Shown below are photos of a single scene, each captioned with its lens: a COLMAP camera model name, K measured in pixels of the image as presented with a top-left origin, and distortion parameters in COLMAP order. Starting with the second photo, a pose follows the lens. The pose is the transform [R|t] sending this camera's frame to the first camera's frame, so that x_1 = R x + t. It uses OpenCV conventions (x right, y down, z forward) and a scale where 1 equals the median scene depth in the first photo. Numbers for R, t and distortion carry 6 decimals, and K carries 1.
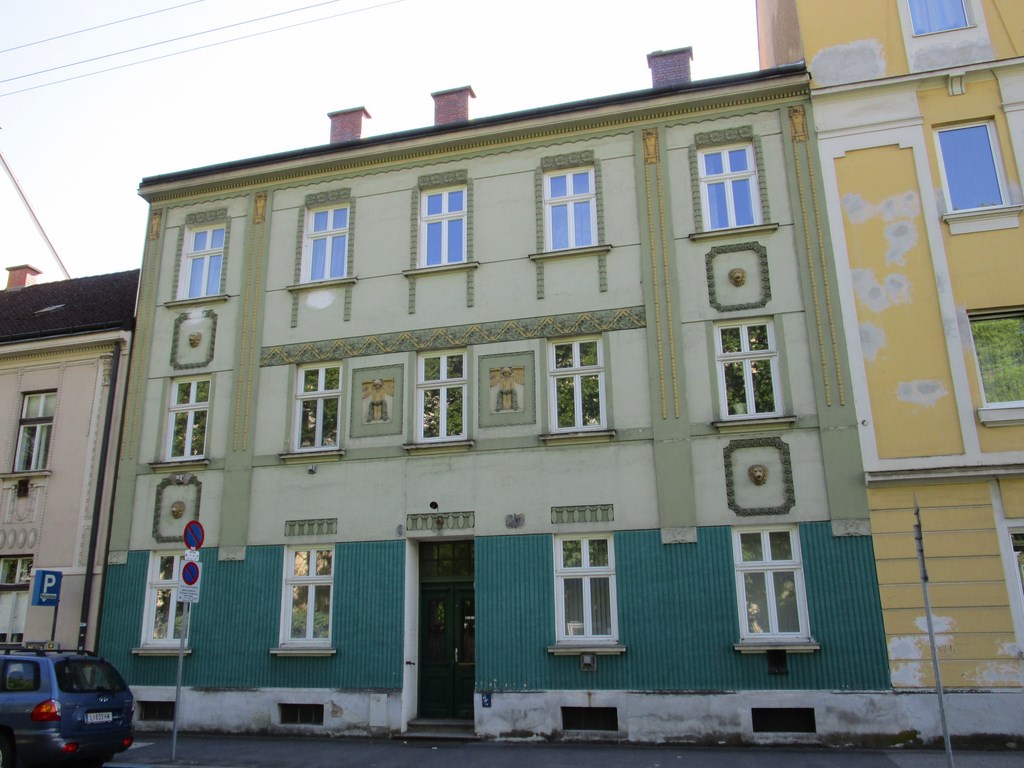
lens RADIAL K [[867.8, 0, 512.0], [0, 867.8, 384.0], [0, 0, 1]] dist [0.002013, -0.005599]
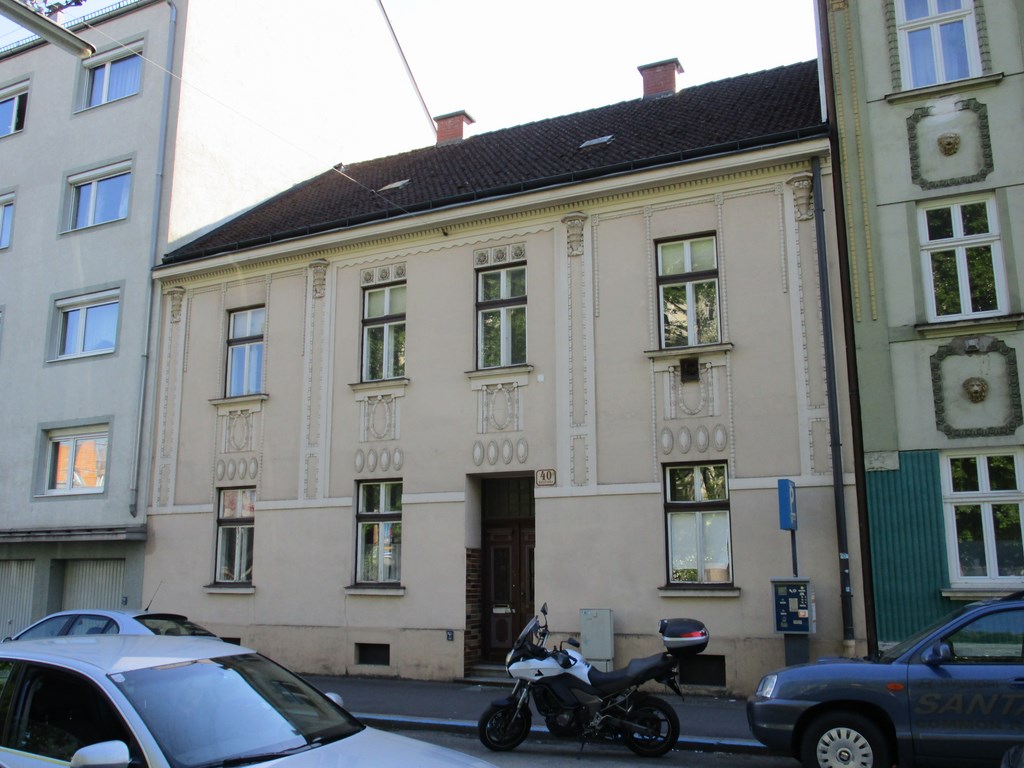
lens RADIAL K [[1004.3, 0, 512.0], [0, 1004.3, 384.0], [0, 0, 1]] dist [-0.074235, 0.009630]
pose [[0.983308, -0.024422, -0.180301, -0.511263], [0.040672, 0.995379, 0.086985, 0.049288], [0.177343, -0.092866, 0.979758, 0.150253]]
